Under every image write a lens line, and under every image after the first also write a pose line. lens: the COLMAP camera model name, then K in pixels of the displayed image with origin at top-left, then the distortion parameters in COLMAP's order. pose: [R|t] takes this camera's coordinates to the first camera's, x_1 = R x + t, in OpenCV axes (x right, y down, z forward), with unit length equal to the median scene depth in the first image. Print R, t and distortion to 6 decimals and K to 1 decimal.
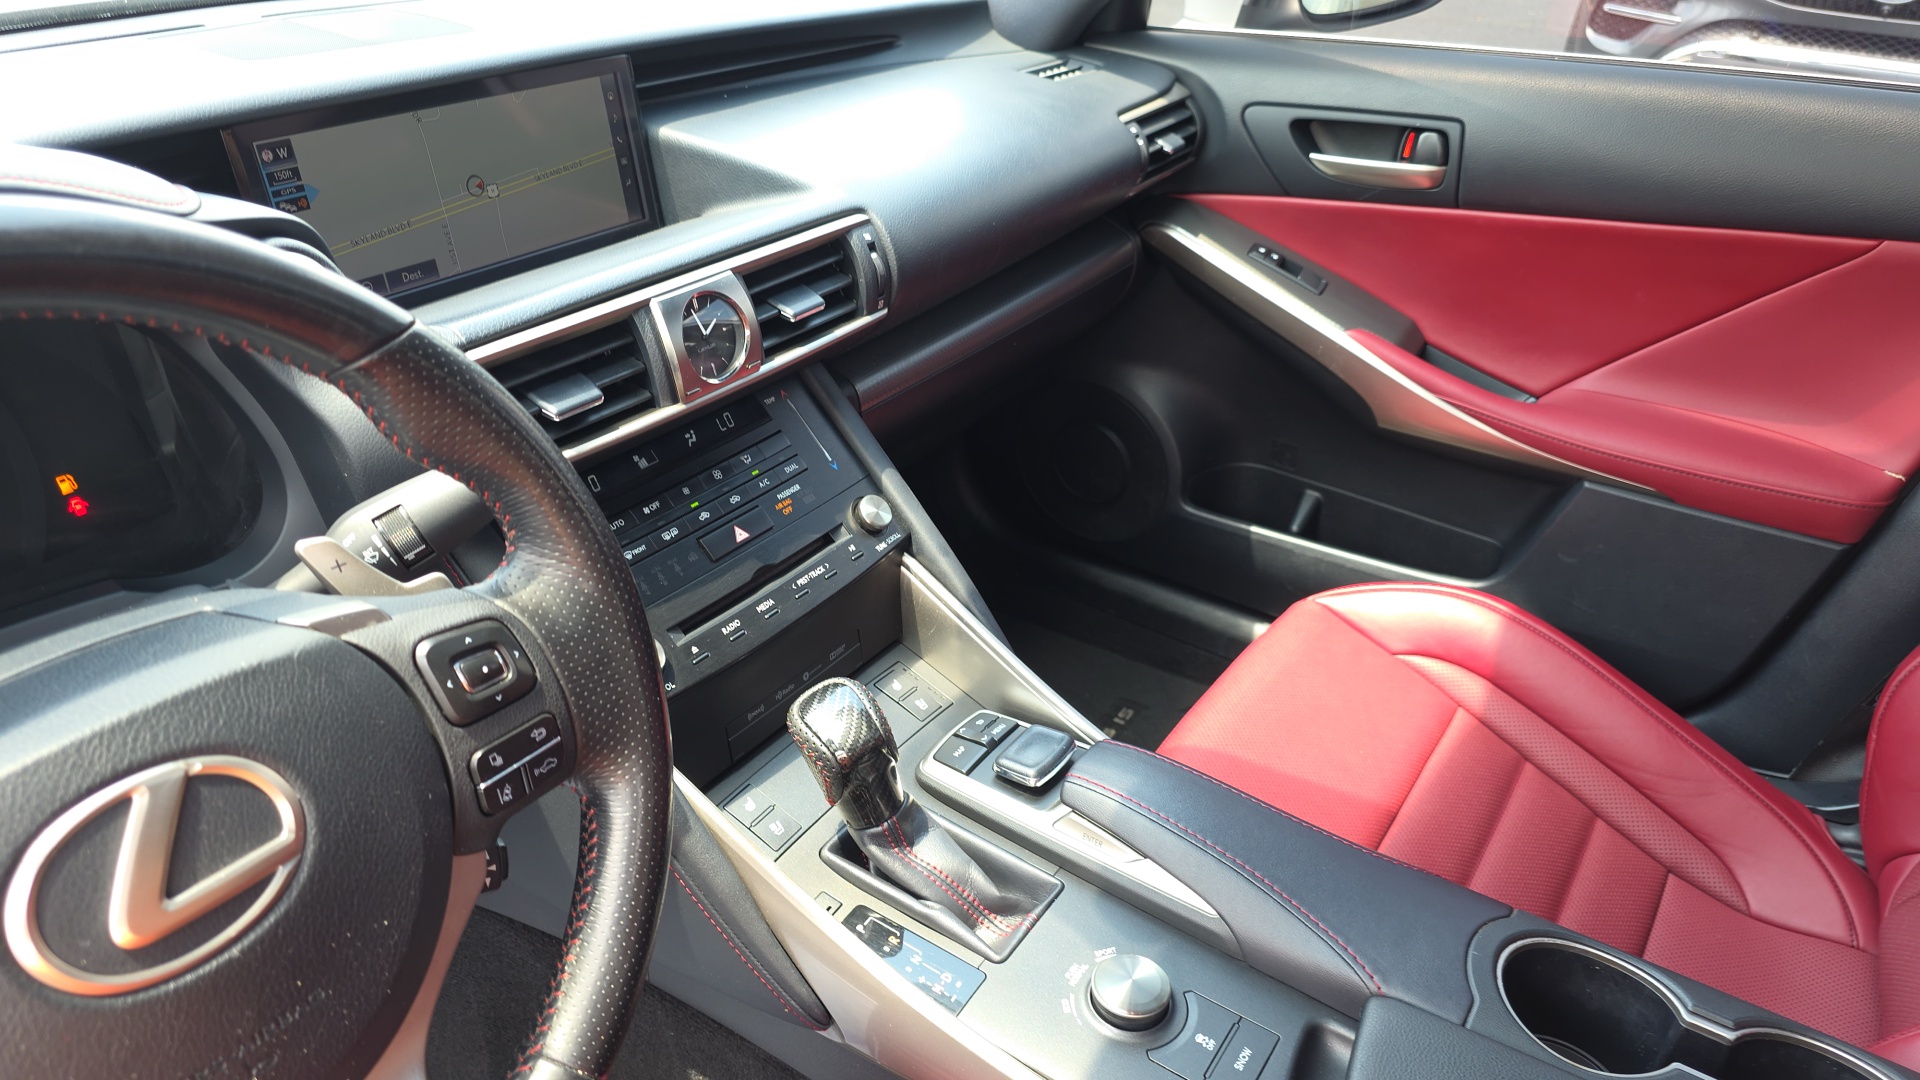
lens RADIAL K [[1305.2, 0, 949.3], [0, 1305.2, 556.5], [0, 0, 1]] dist [0.048870, -0.068882]
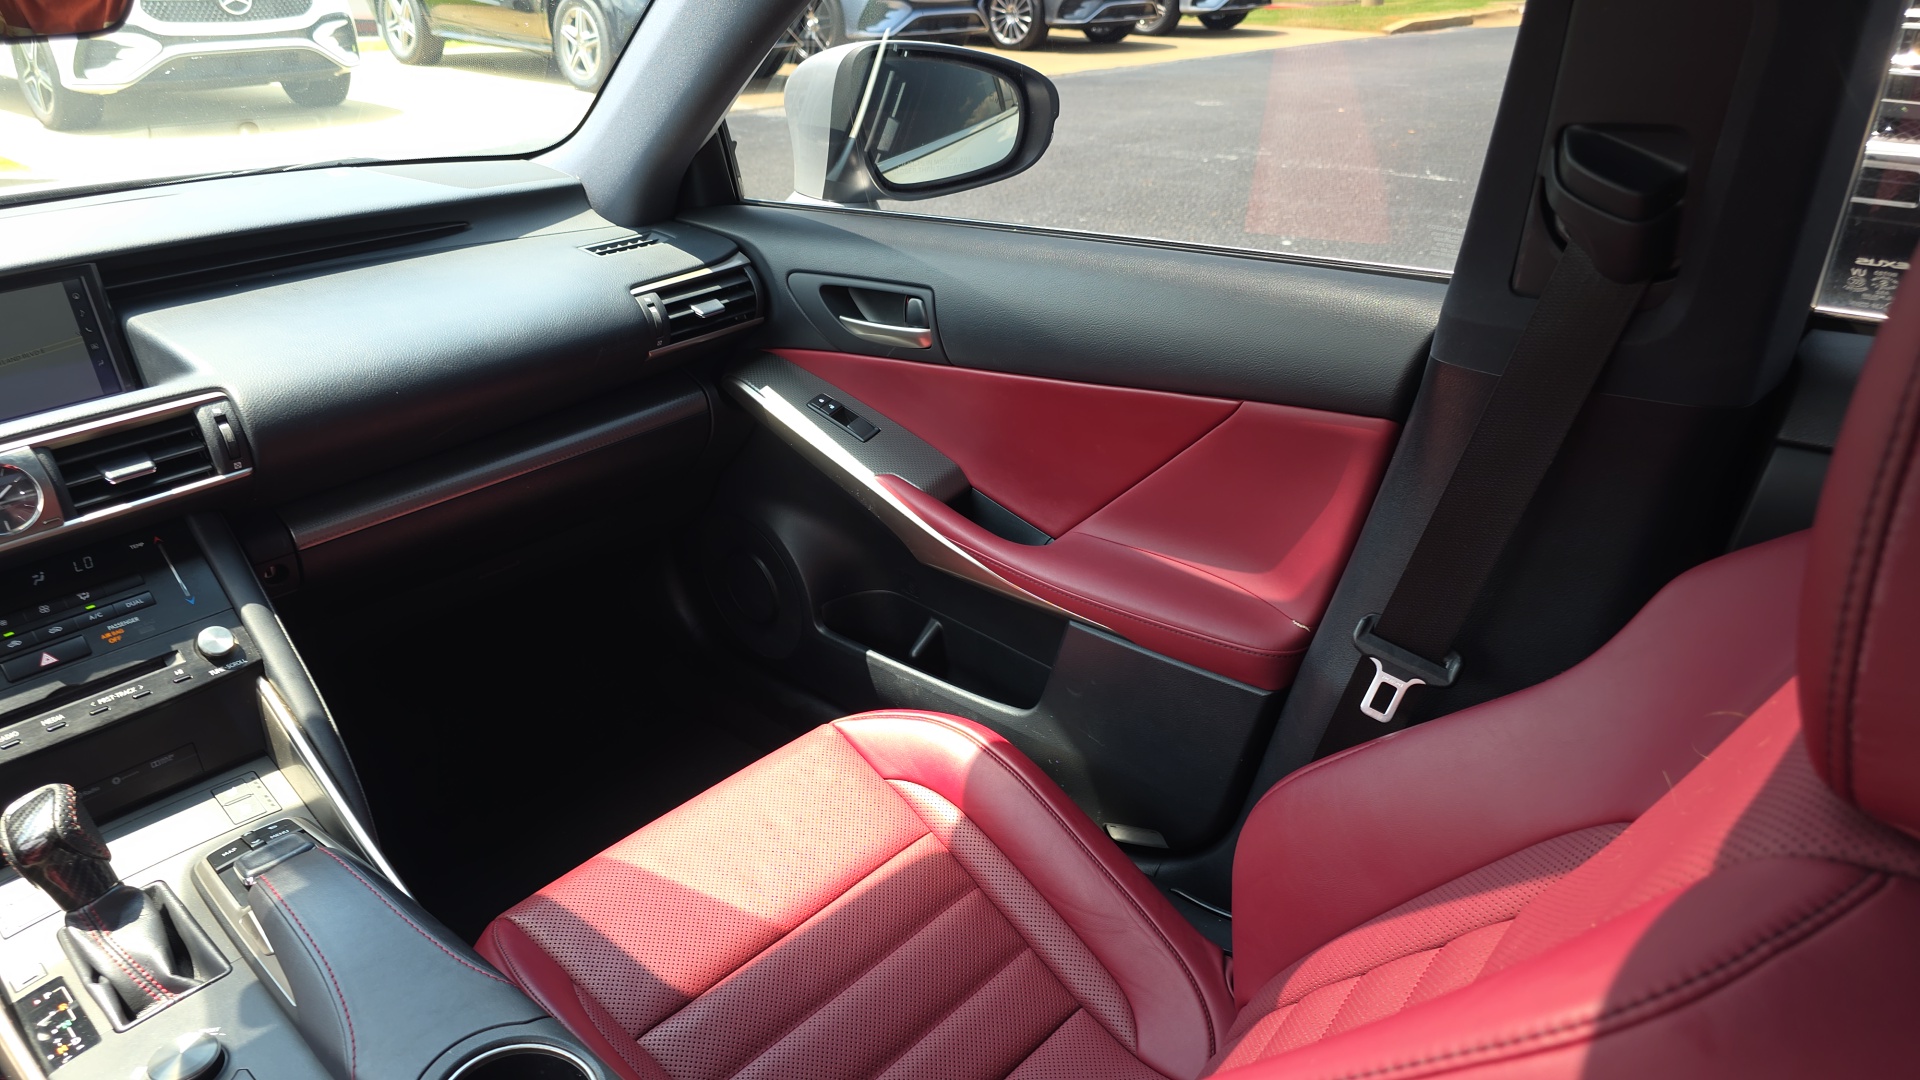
lens RADIAL K [[1305.2, 0, 949.3], [0, 1305.2, 556.5], [0, 0, 1]] dist [0.048870, -0.068882]
pose [[0.986382, 0.014994, -0.163783, 0.863949], [-0.027095, 0.997044, -0.071902, -0.047202], [0.162220, 0.075361, 0.983873, -0.069221]]
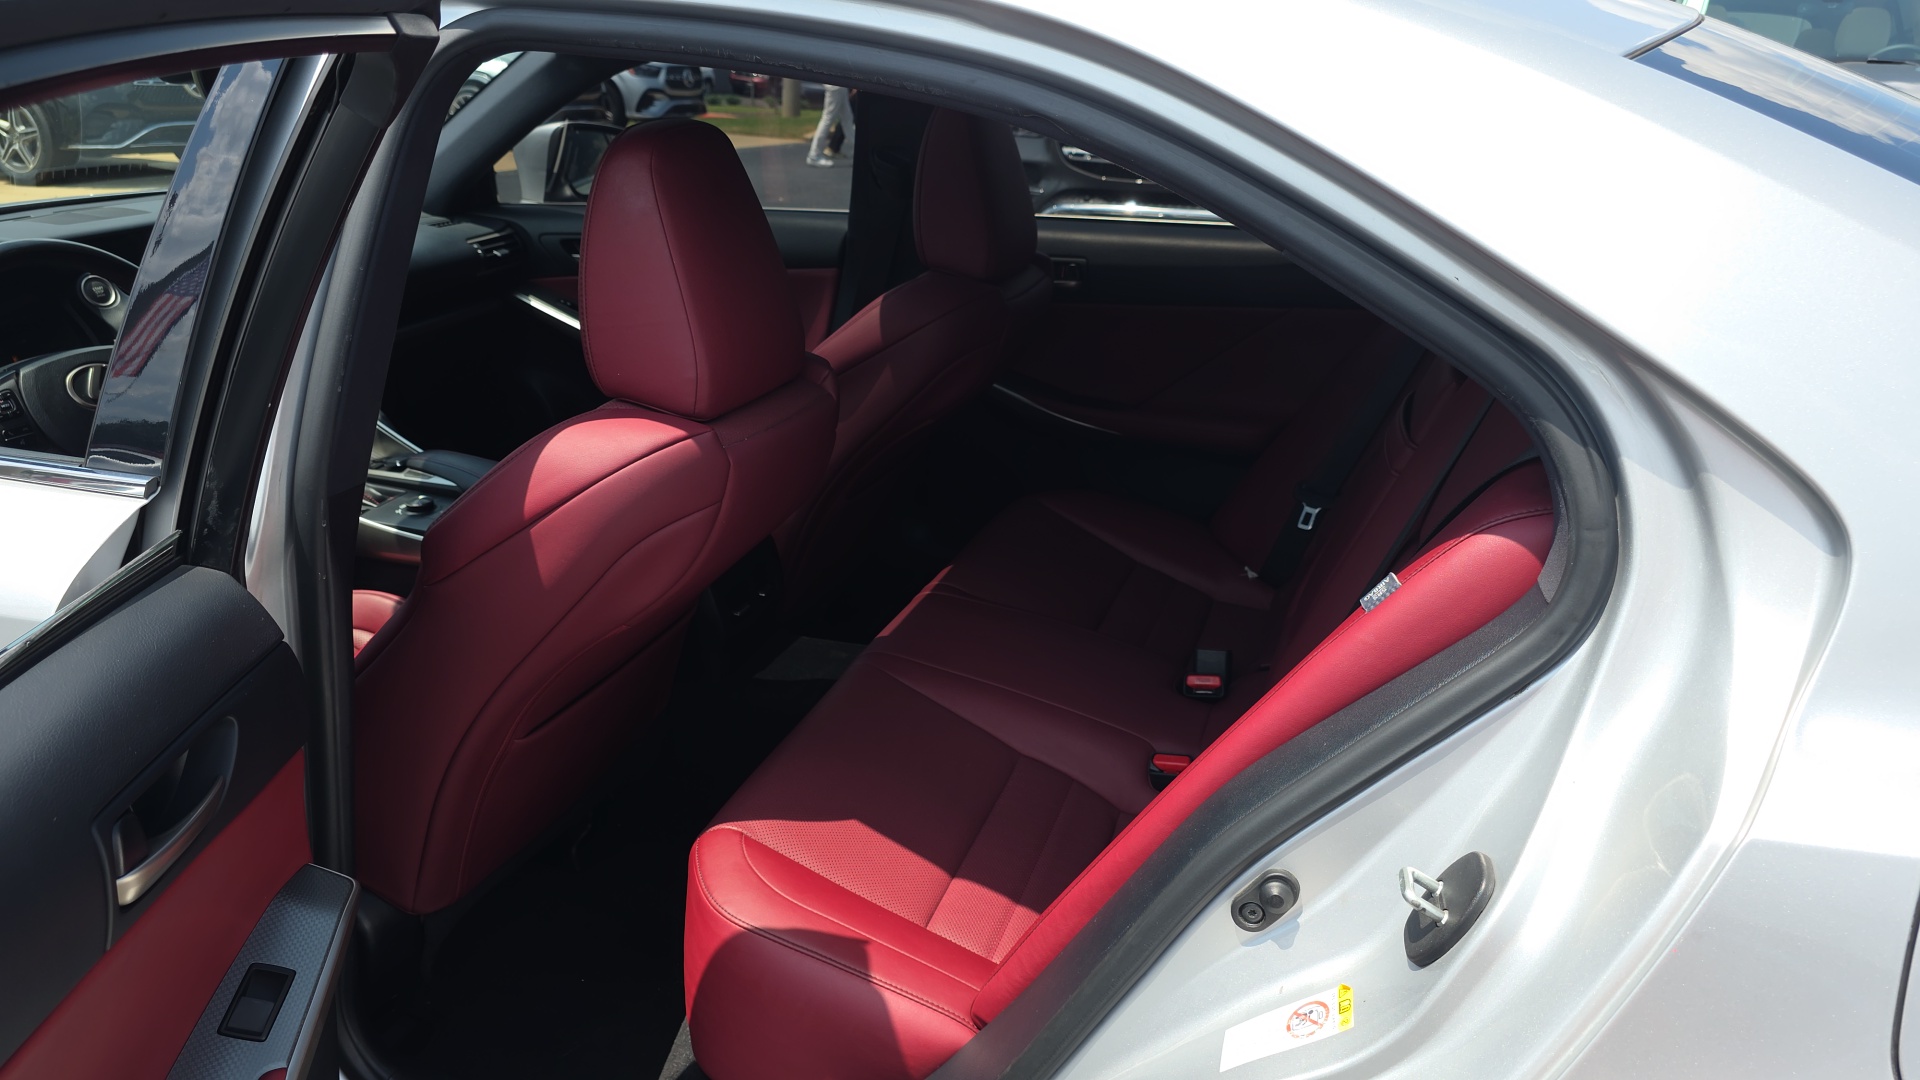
lens RADIAL K [[1309.1, 0, 945.5], [0, 1309.1, 556.6], [0, 0, 1]] dist [0.047295, -0.054906]
pose [[0.970307, -0.106002, 0.217410, 0.552462], [0.135002, 0.983161, -0.123161, 0.853981], [-0.200694, 0.148855, 0.968279, -1.847274]]
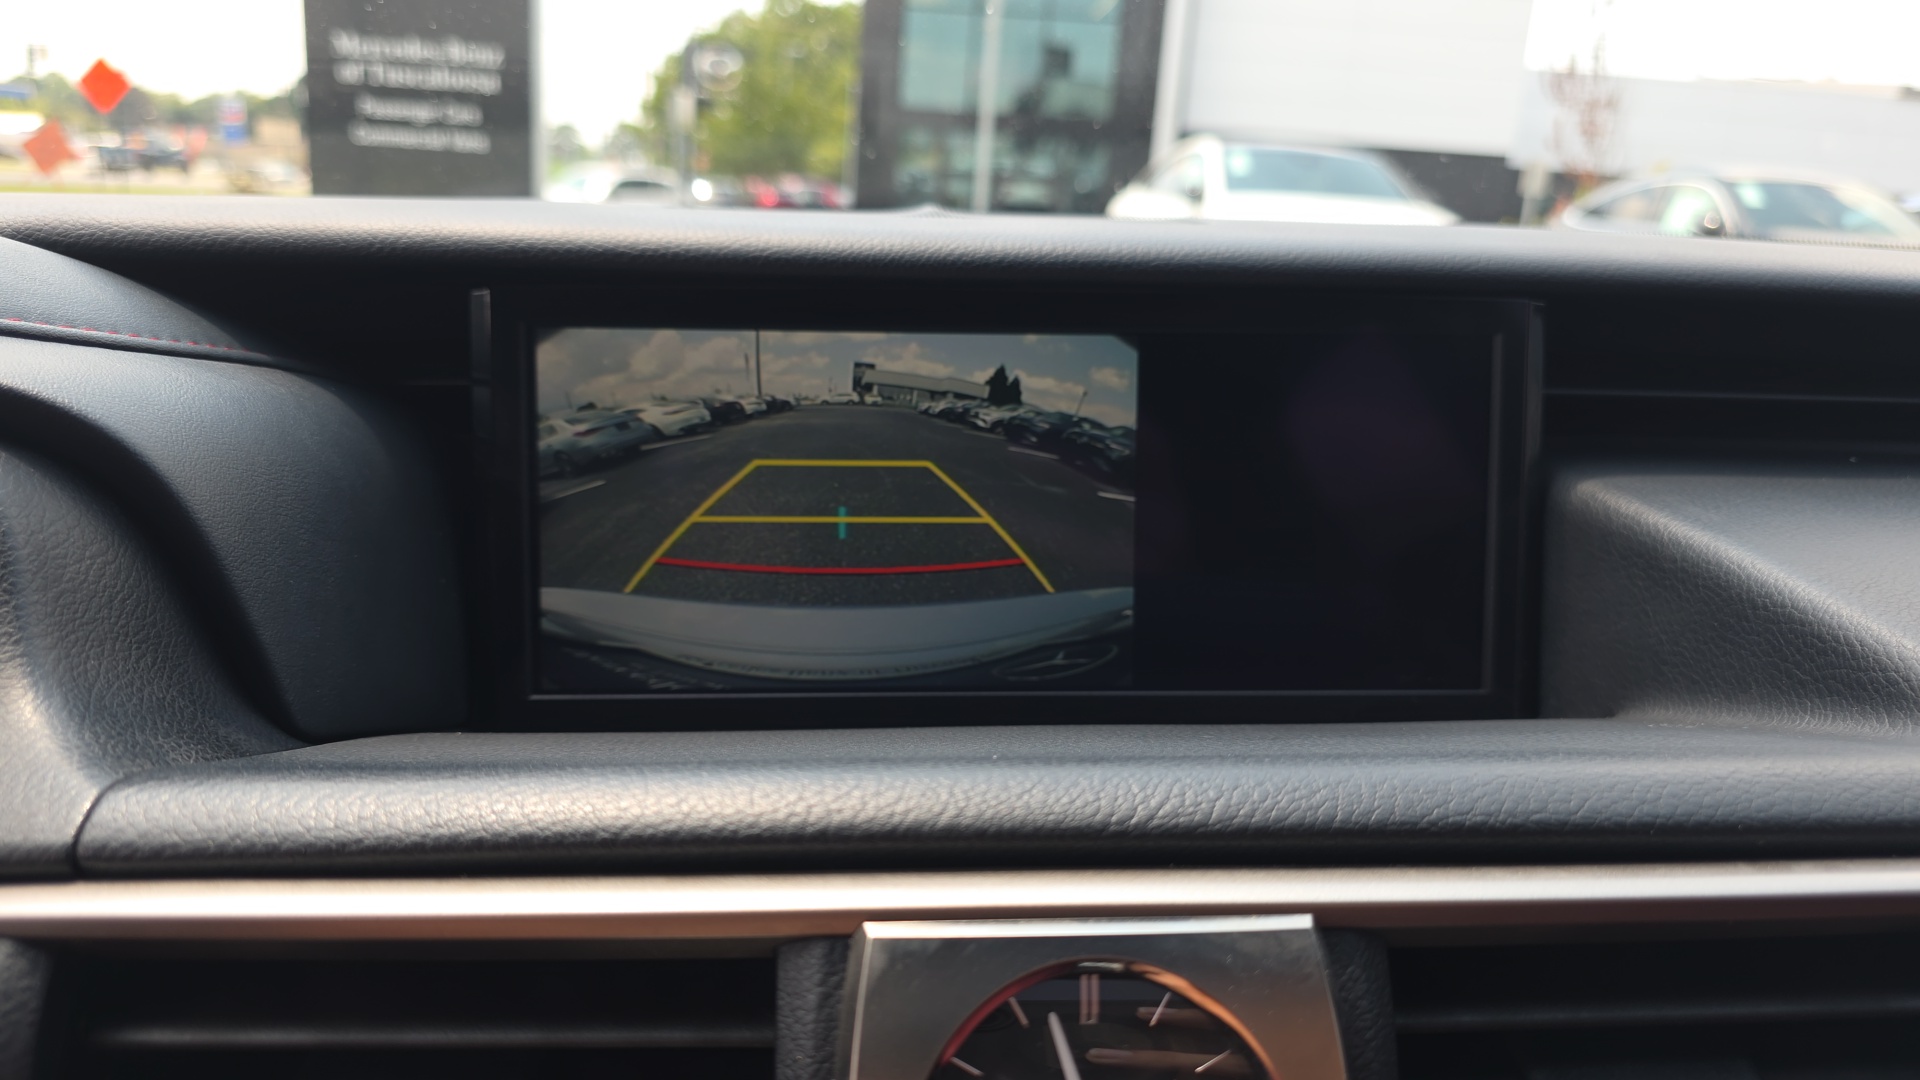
lens RADIAL K [[1308.7, 0, 935.2], [0, 1308.7, 502.4], [0, 0, 1]] dist [0.079502, -0.105139]
pose [[0.601617, 0.131391, -0.787905, -0.028826], [-0.407108, 0.899092, -0.160922, -0.212110], [0.687255, 0.417576, 0.594399, 0.751509]]
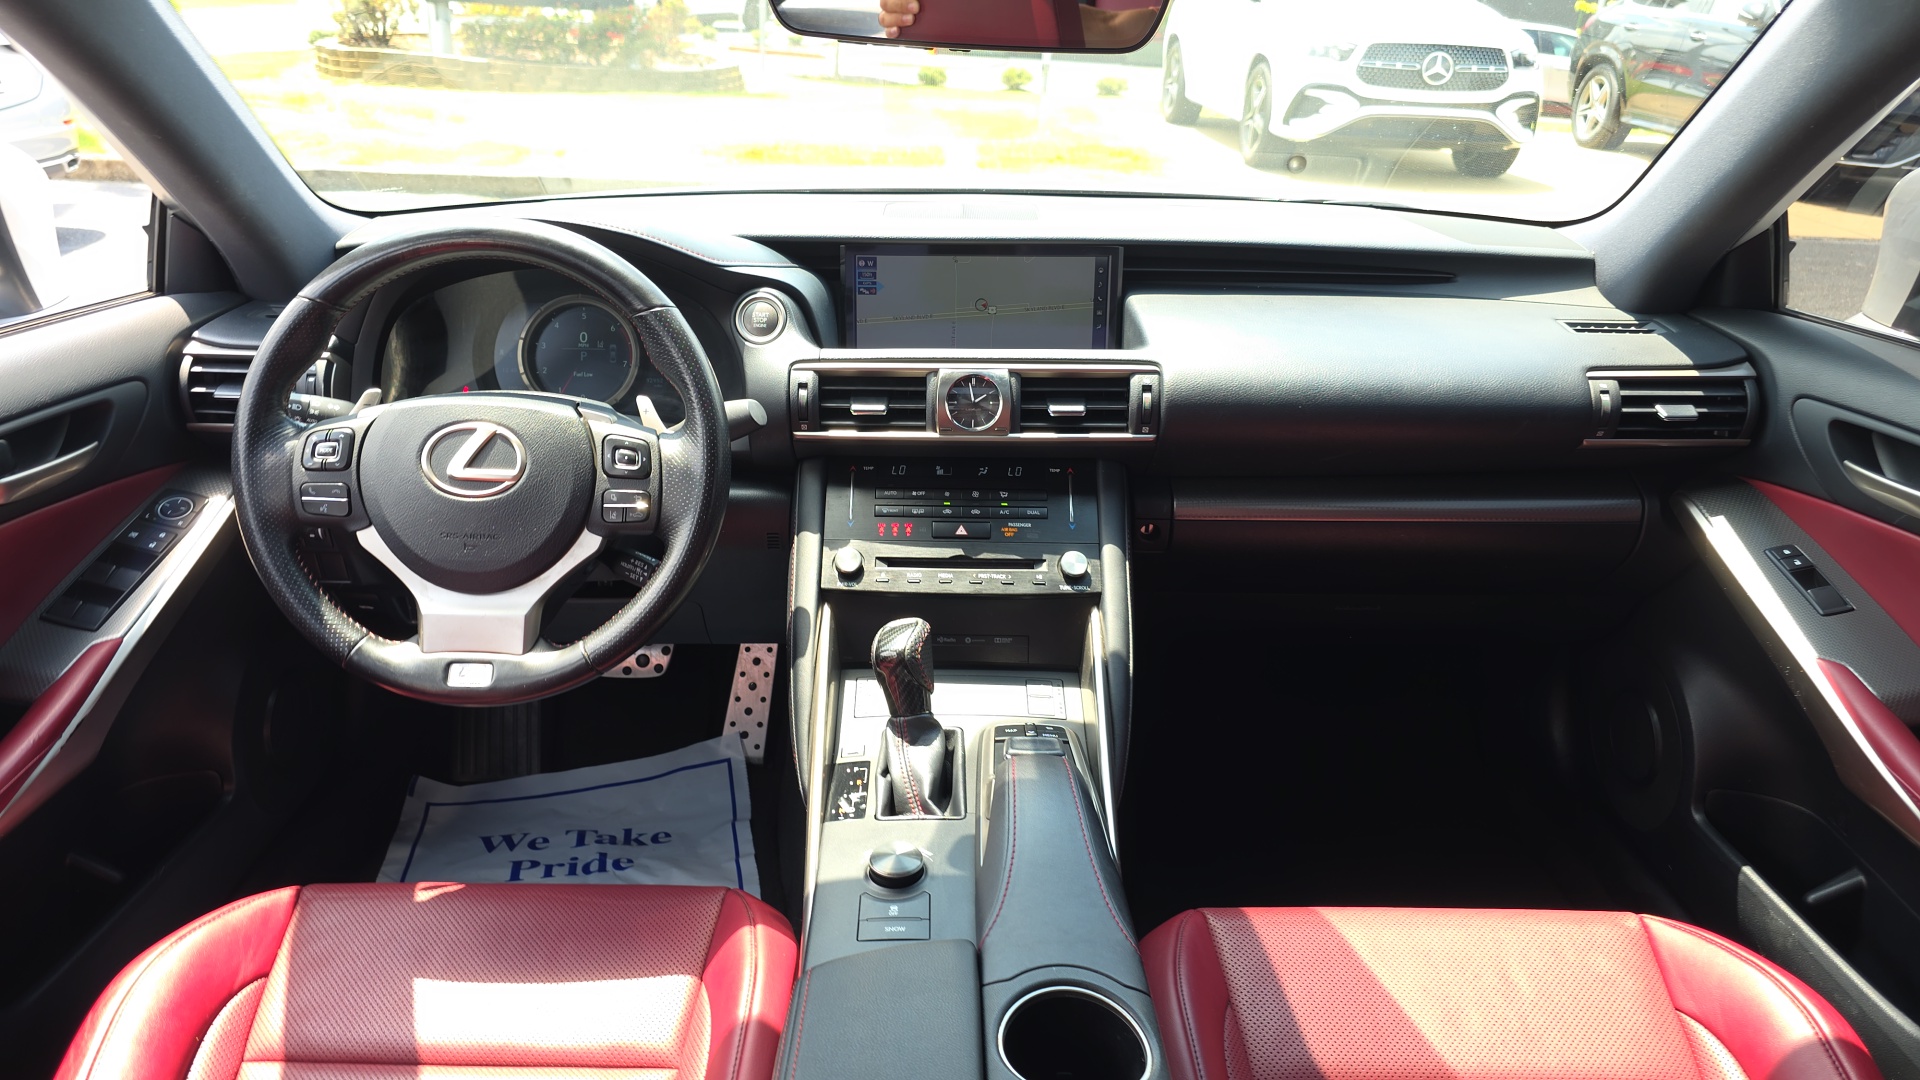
lens RADIAL K [[1308.7, 0, 935.2], [0, 1308.7, 502.4], [0, 0, 1]] dist [0.079502, -0.105139]
pose [[0.555738, 0.267296, -0.787215, 1.028588], [-0.417116, 0.908744, 0.014095, -0.056738], [0.719145, 0.320527, 0.616517, 0.018214]]
